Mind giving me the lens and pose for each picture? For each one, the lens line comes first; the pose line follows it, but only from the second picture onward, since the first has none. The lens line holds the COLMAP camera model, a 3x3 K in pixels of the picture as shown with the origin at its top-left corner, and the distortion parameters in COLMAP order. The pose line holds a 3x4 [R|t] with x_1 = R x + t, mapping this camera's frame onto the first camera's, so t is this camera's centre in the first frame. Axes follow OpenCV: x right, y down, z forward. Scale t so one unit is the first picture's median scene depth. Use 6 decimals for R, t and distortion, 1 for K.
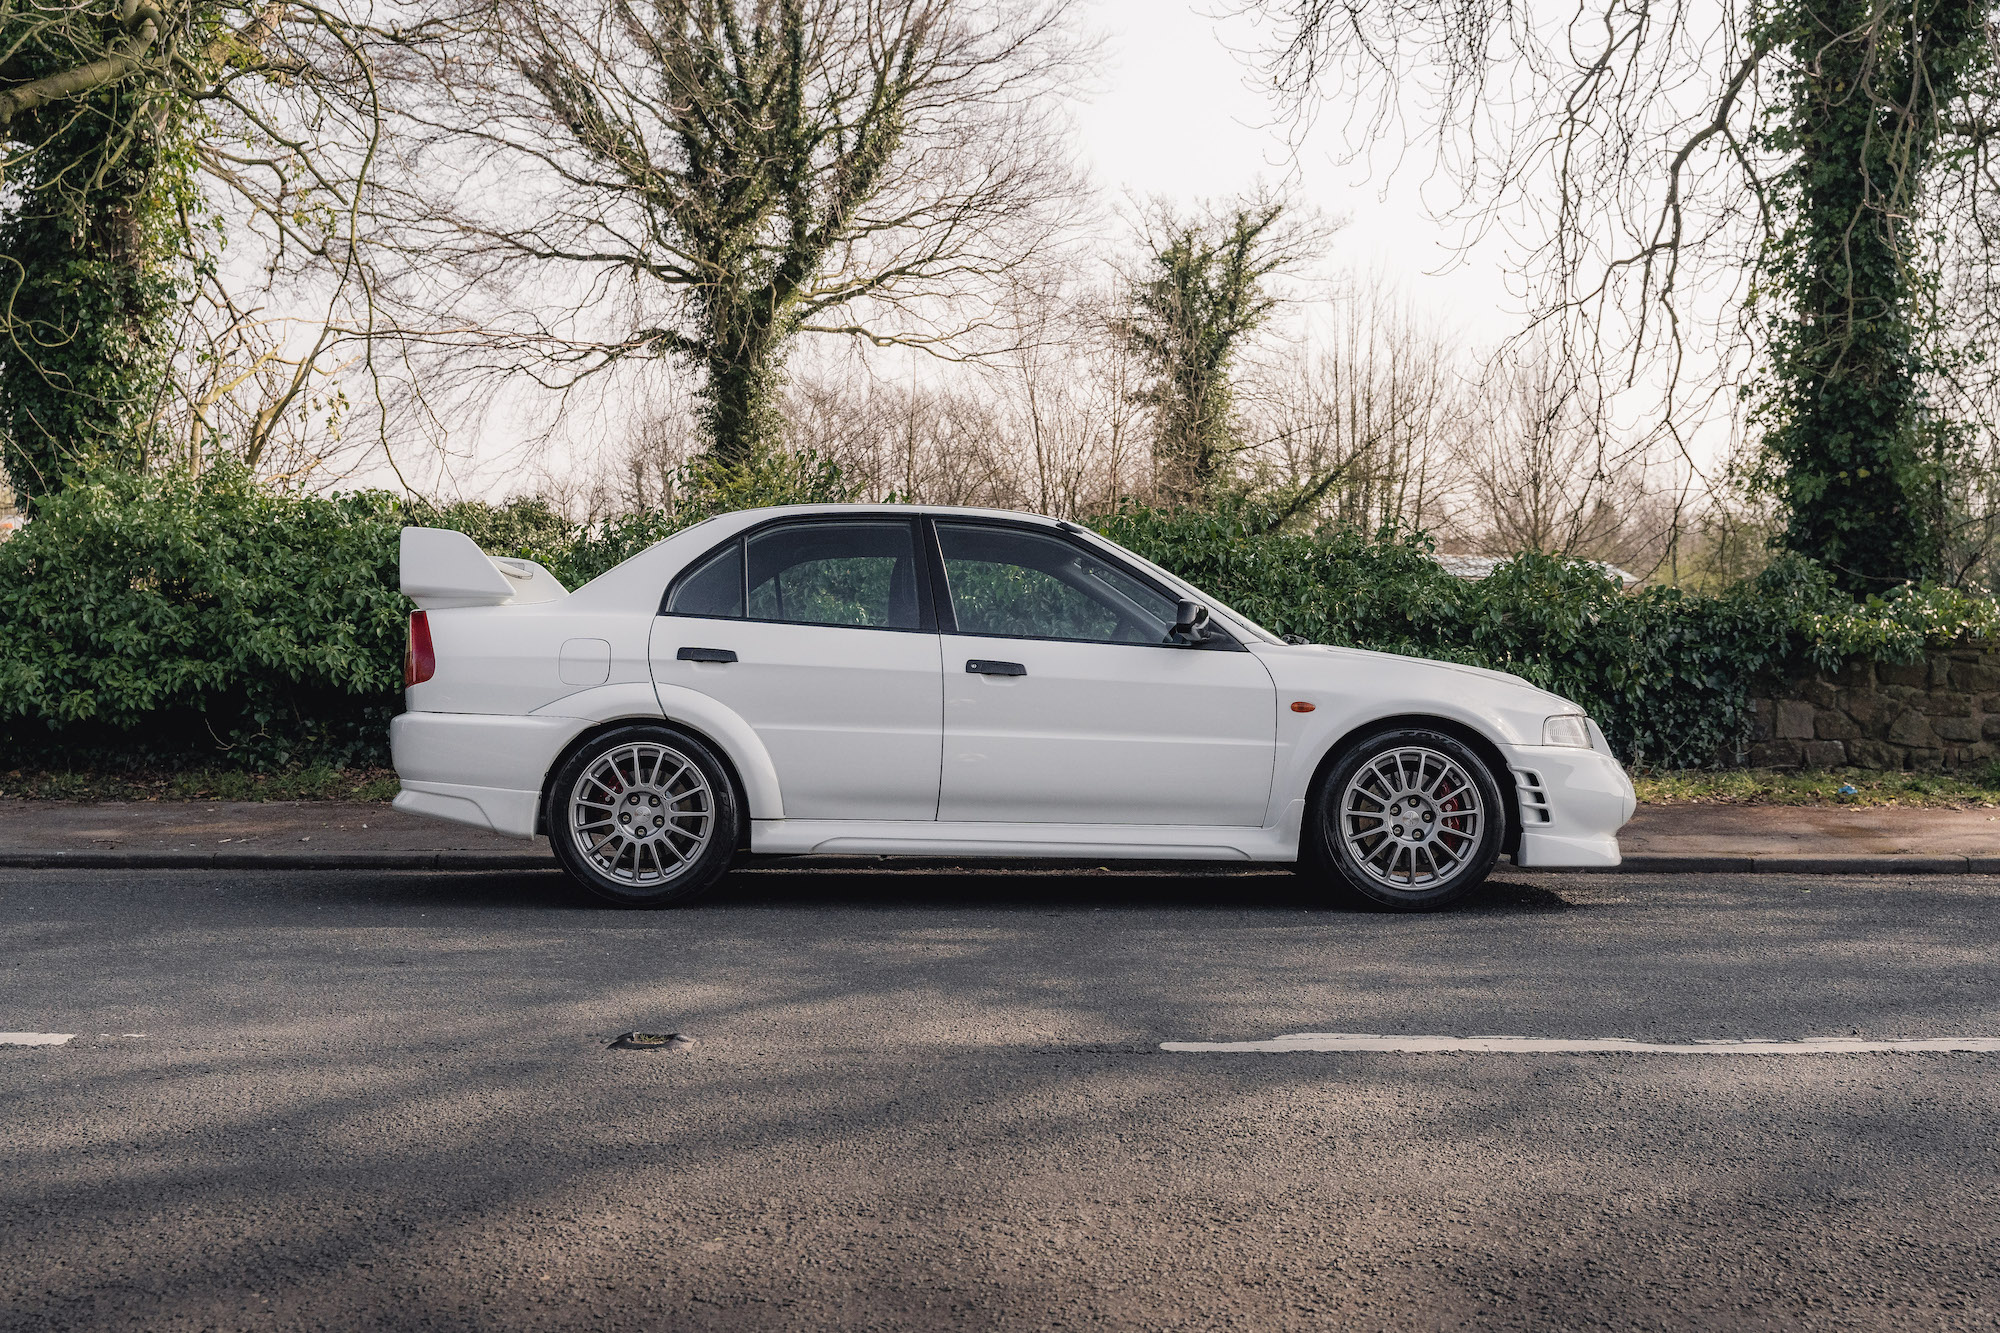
lens RADIAL K [[2074.8, 0, 987.7], [0, 2074.8, 678.0], [0, 0, 1]] dist [-0.001899, 0.000000]
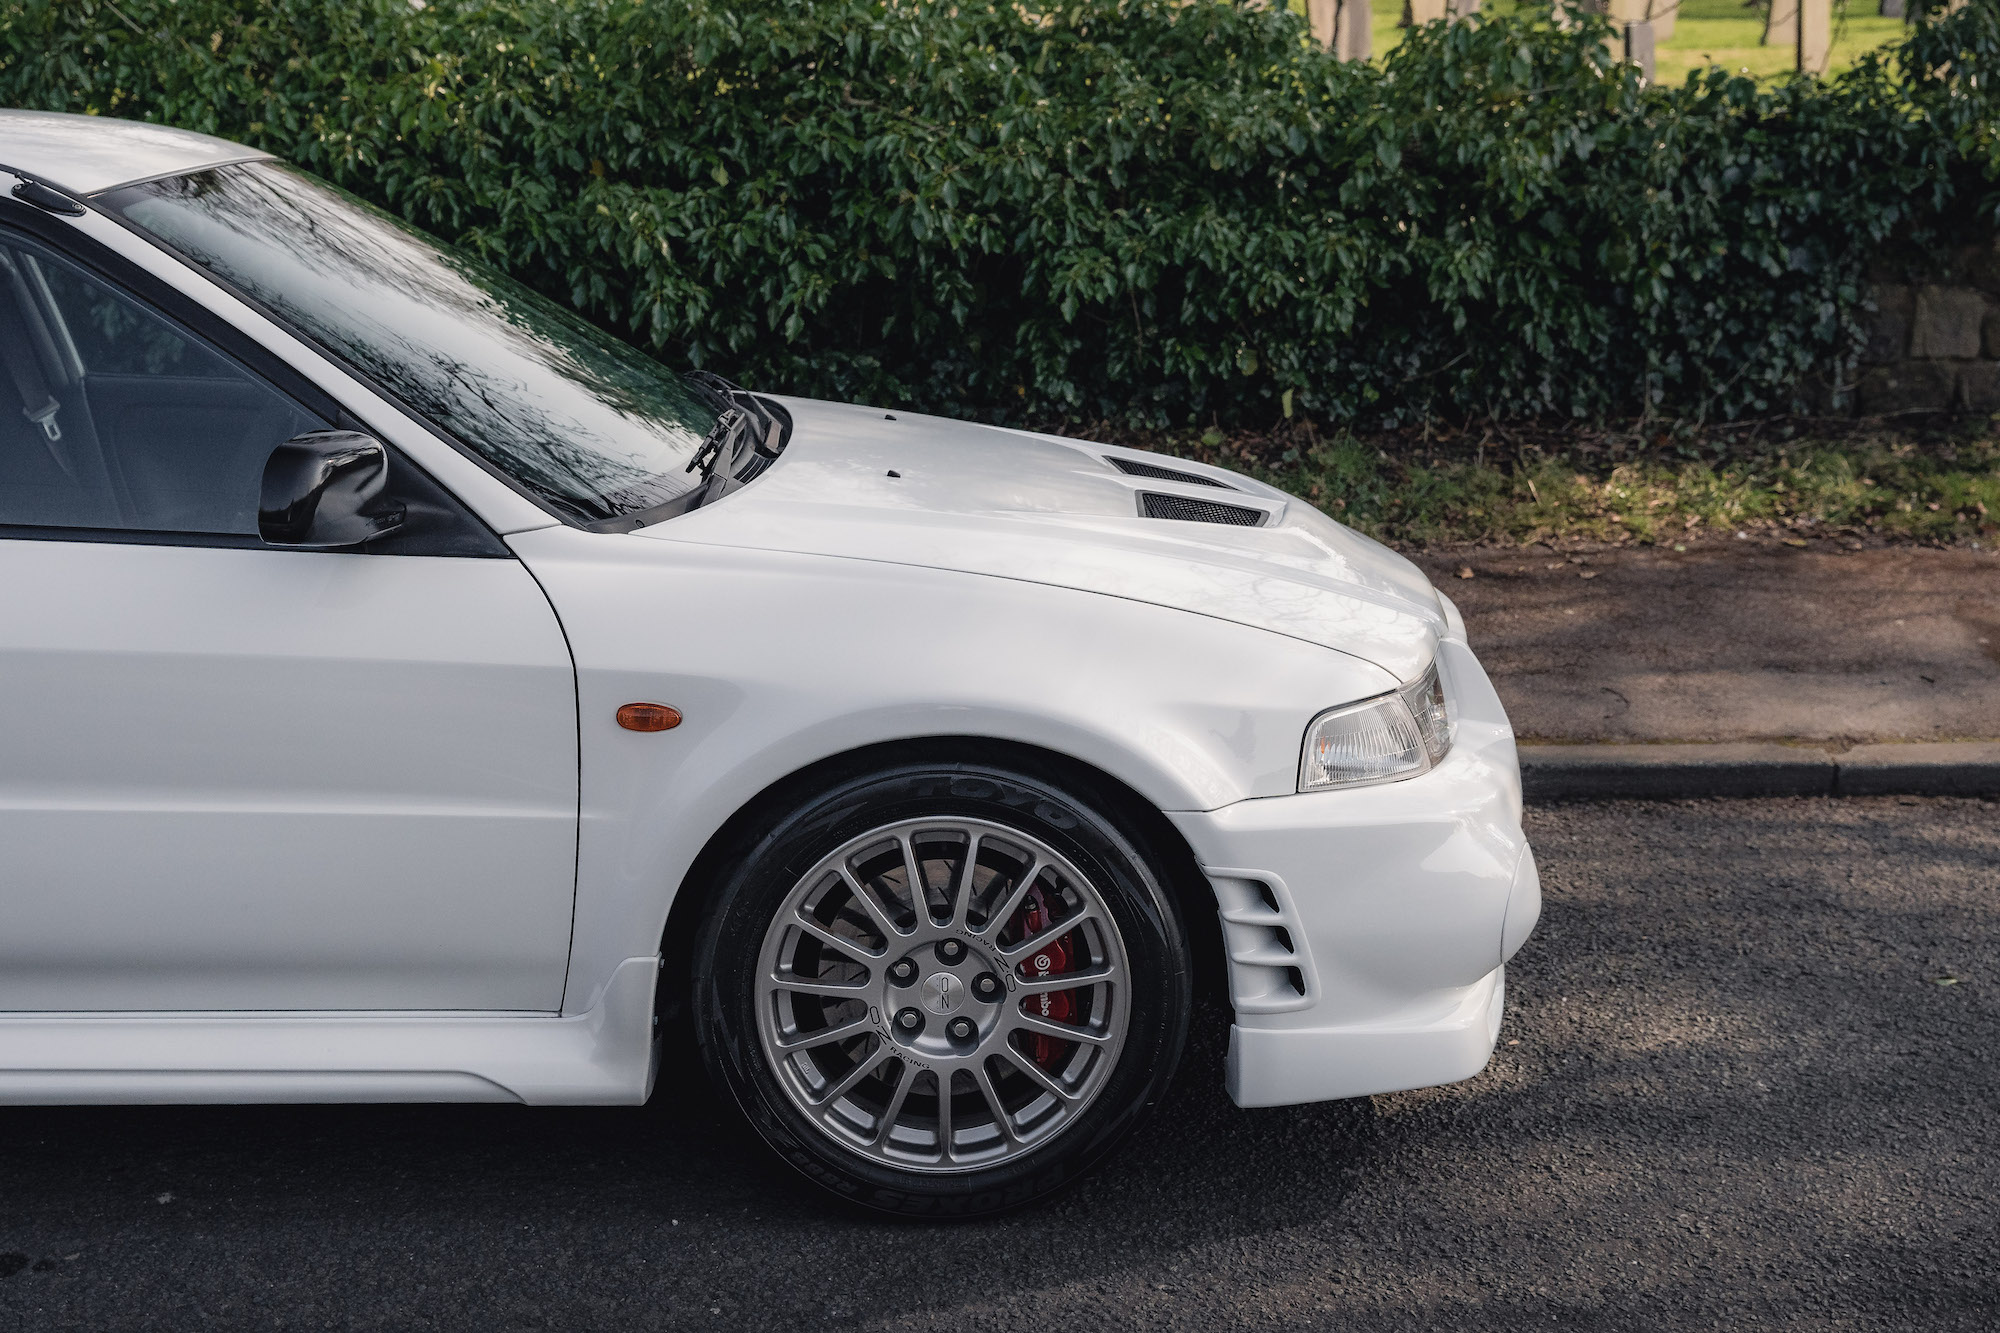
lens RADIAL K [[2505.4, 0, 960.1], [0, 2505.4, 688.0], [0, 0, 1]] dist [0.014249, 0.000000]
pose [[0.999870, -0.012586, 0.010070, 0.131377], [0.009377, 0.962331, 0.271718, -0.072739], [-0.013111, -0.271588, 0.962324, 0.368081]]
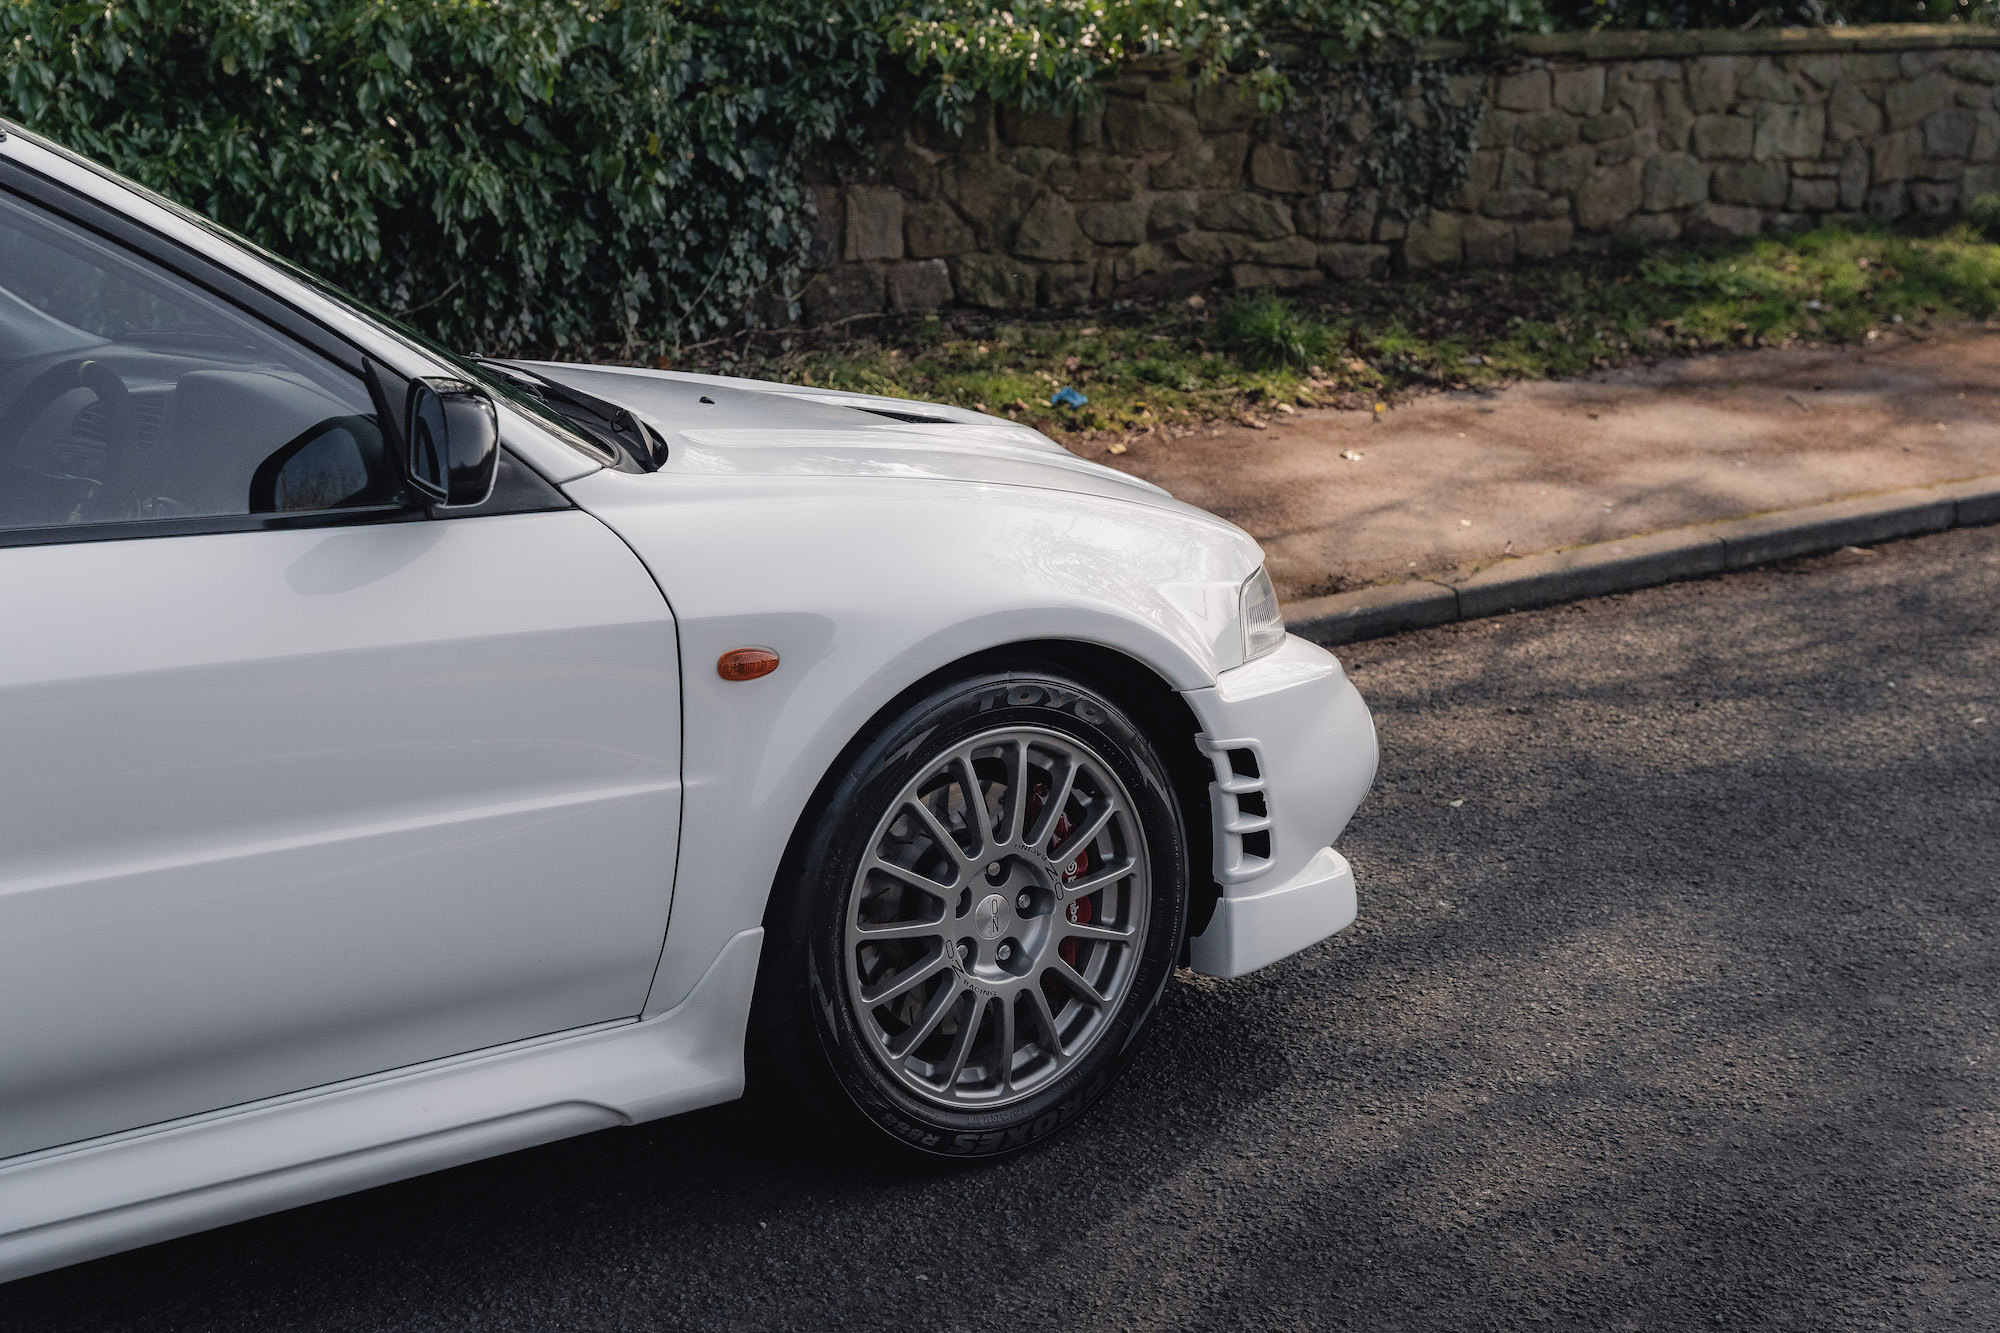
lens RADIAL K [[3214.7, 0, 1007.2], [0, 3214.7, 656.0], [0, 0, 1]] dist [0.059505, 0.000000]
pose [[0.786772, -0.138395, 0.601528, -0.085550], [-0.015909, 0.969669, 0.243903, -0.075617], [-0.617038, -0.201466, 0.760707, 0.369967]]
